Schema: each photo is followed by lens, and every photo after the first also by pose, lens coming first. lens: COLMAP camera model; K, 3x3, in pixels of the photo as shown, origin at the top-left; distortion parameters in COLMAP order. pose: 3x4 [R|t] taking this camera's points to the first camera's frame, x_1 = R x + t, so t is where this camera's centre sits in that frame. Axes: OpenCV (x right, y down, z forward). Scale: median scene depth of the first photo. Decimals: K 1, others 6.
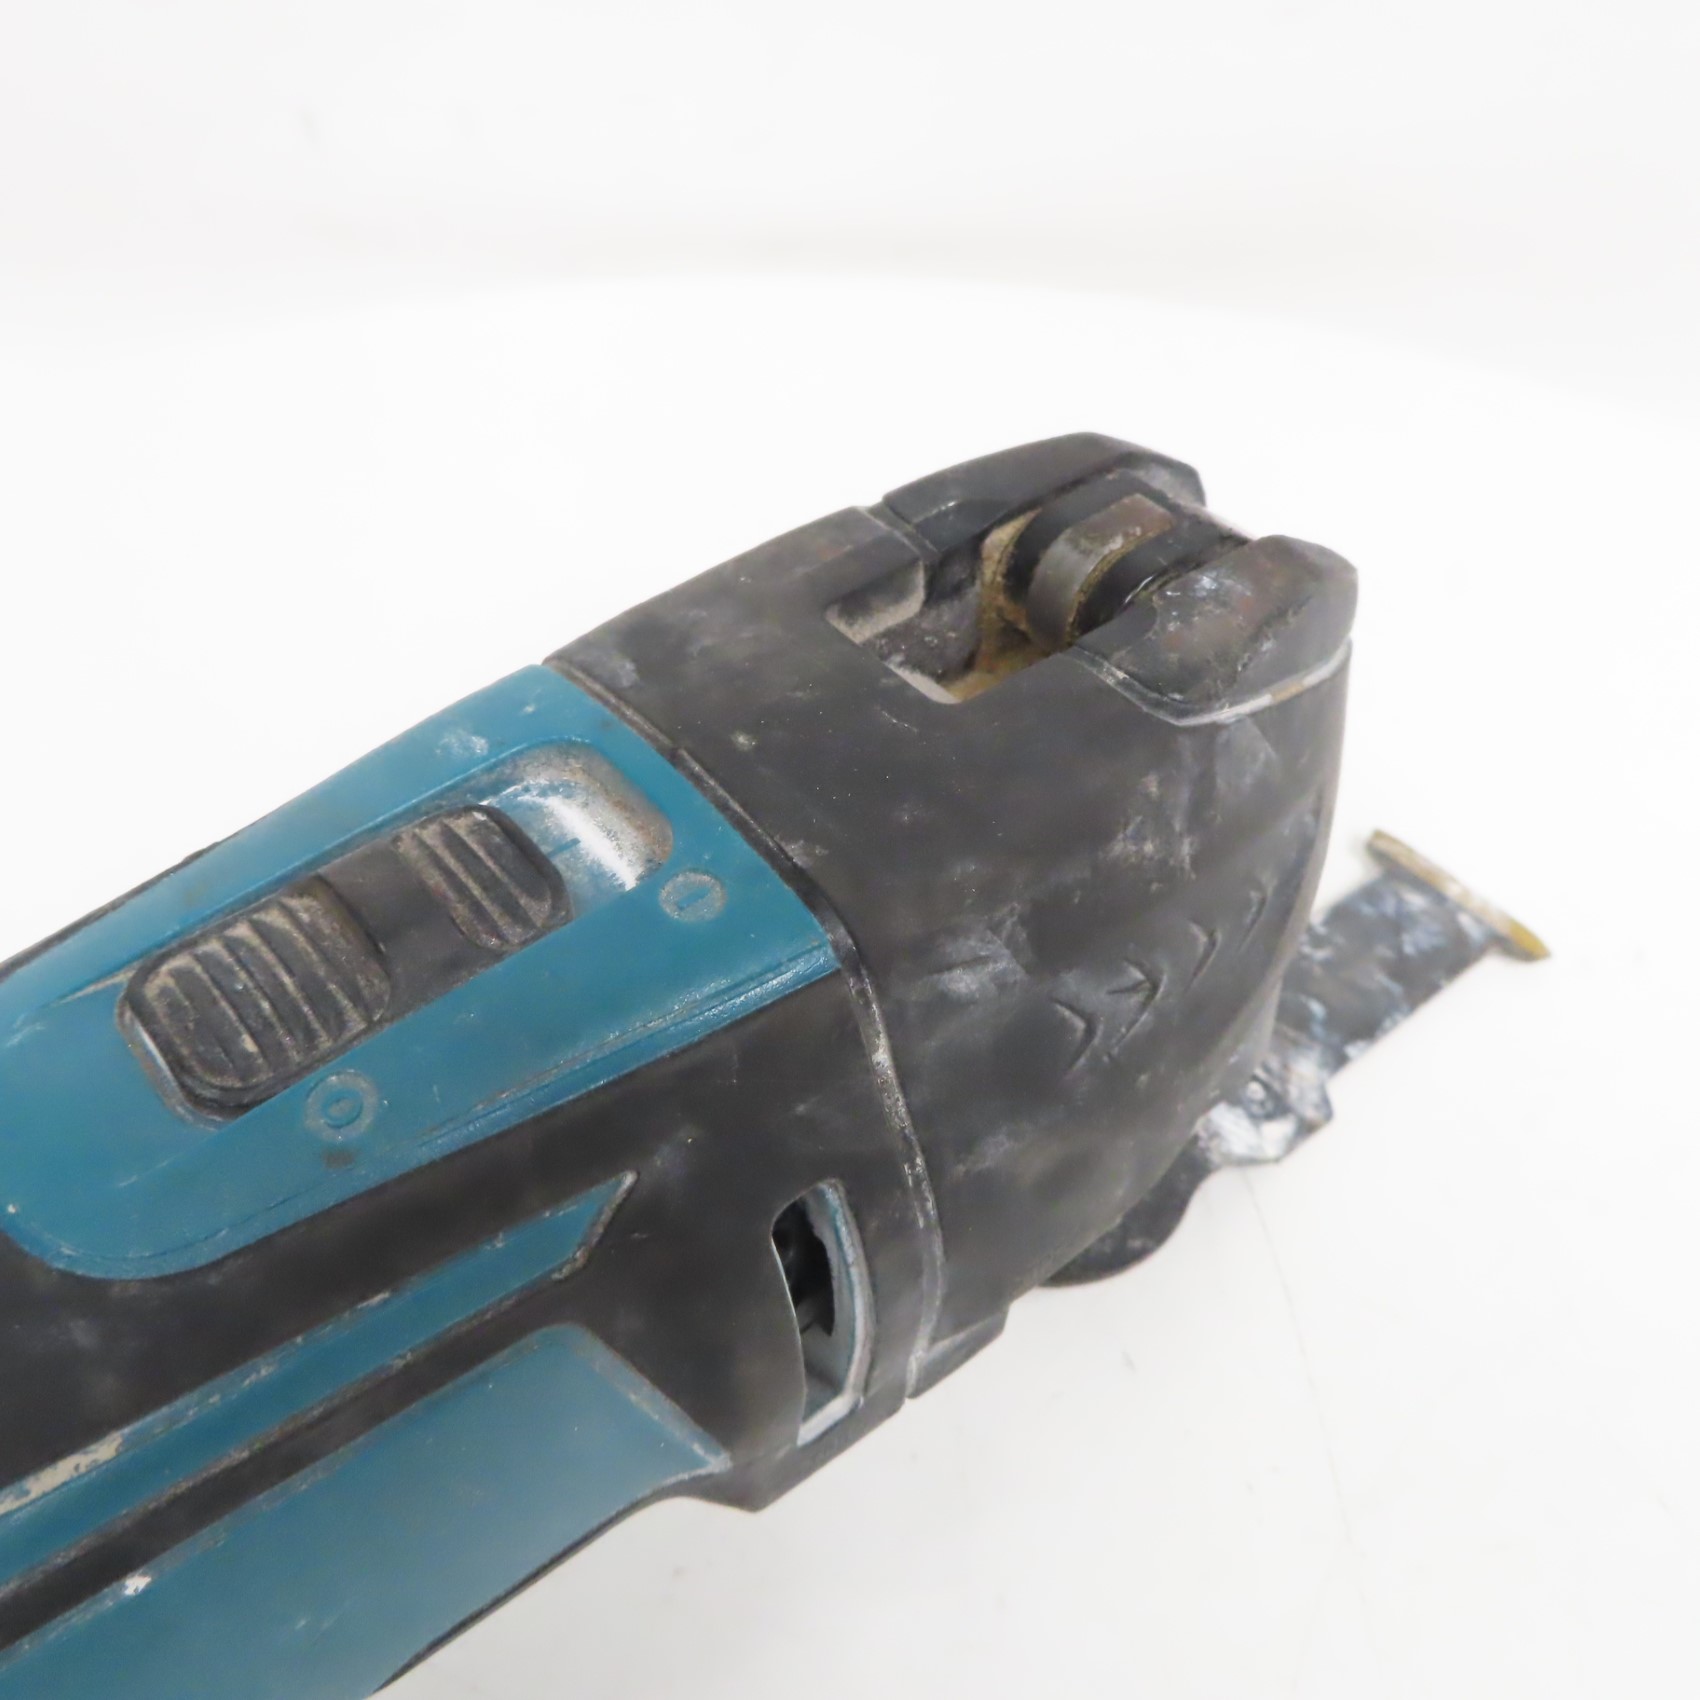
lens RADIAL K [[1768.7, 0, 808.7], [0, 1768.7, 886.4], [0, 0, 1]] dist [-0.067647, -0.000415]
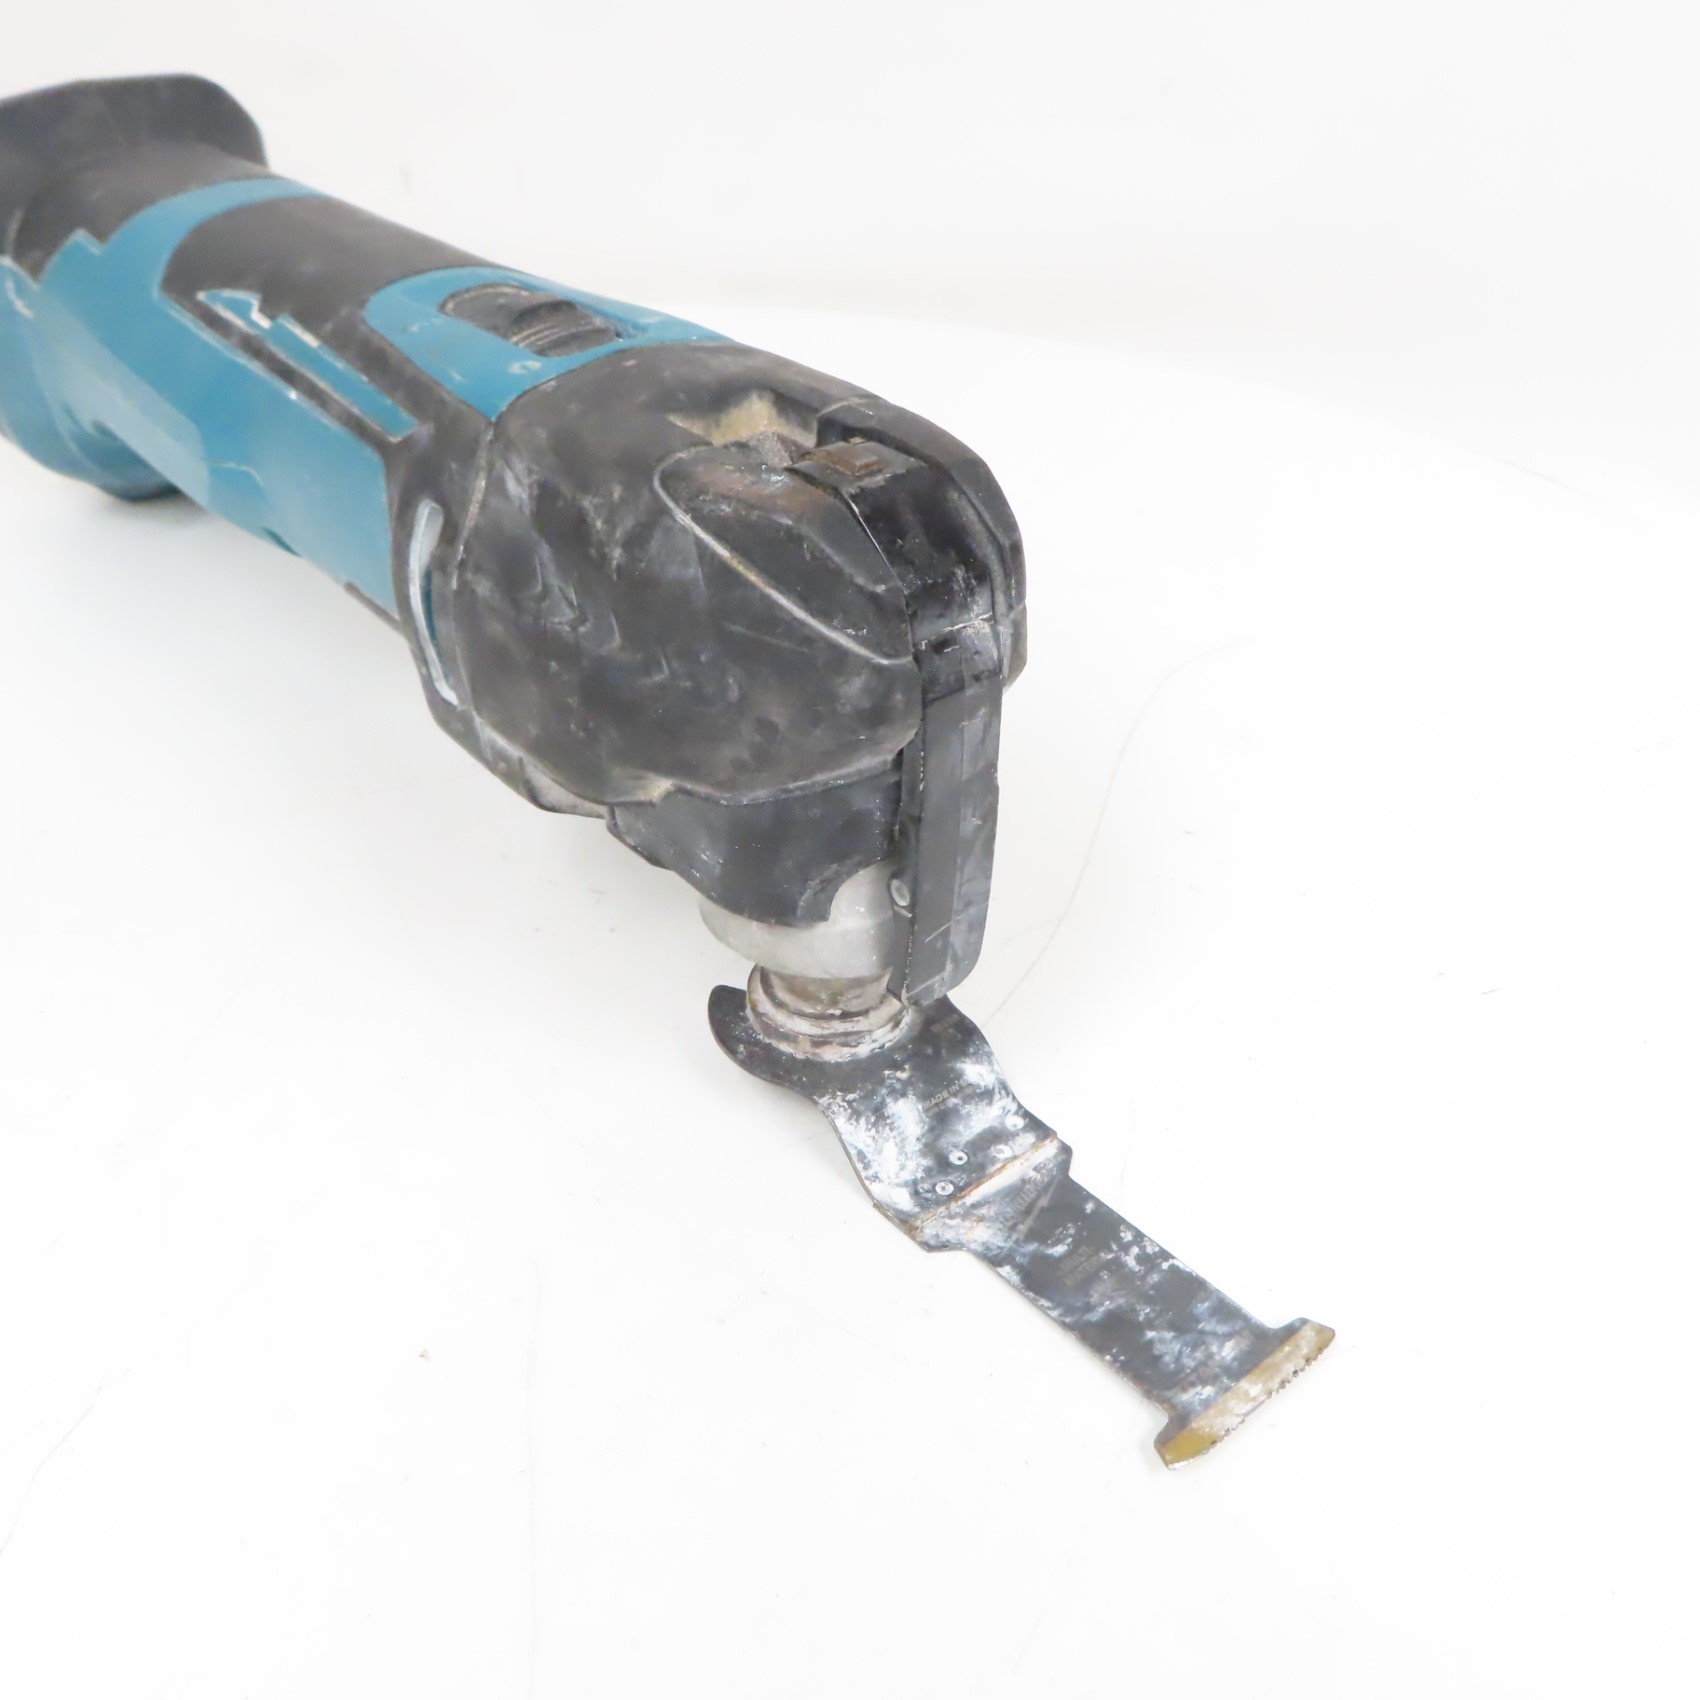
lens RADIAL K [[1695.2, 0, 851.5], [0, 1695.2, 931.9], [0, 0, 1]] dist [-0.034803, -0.005184]
pose [[0.040841, 0.633141, -0.772959, 1.515443], [-0.720956, 0.554281, 0.415926, -0.579703], [0.691776, 0.540283, 0.479104, 0.575296]]
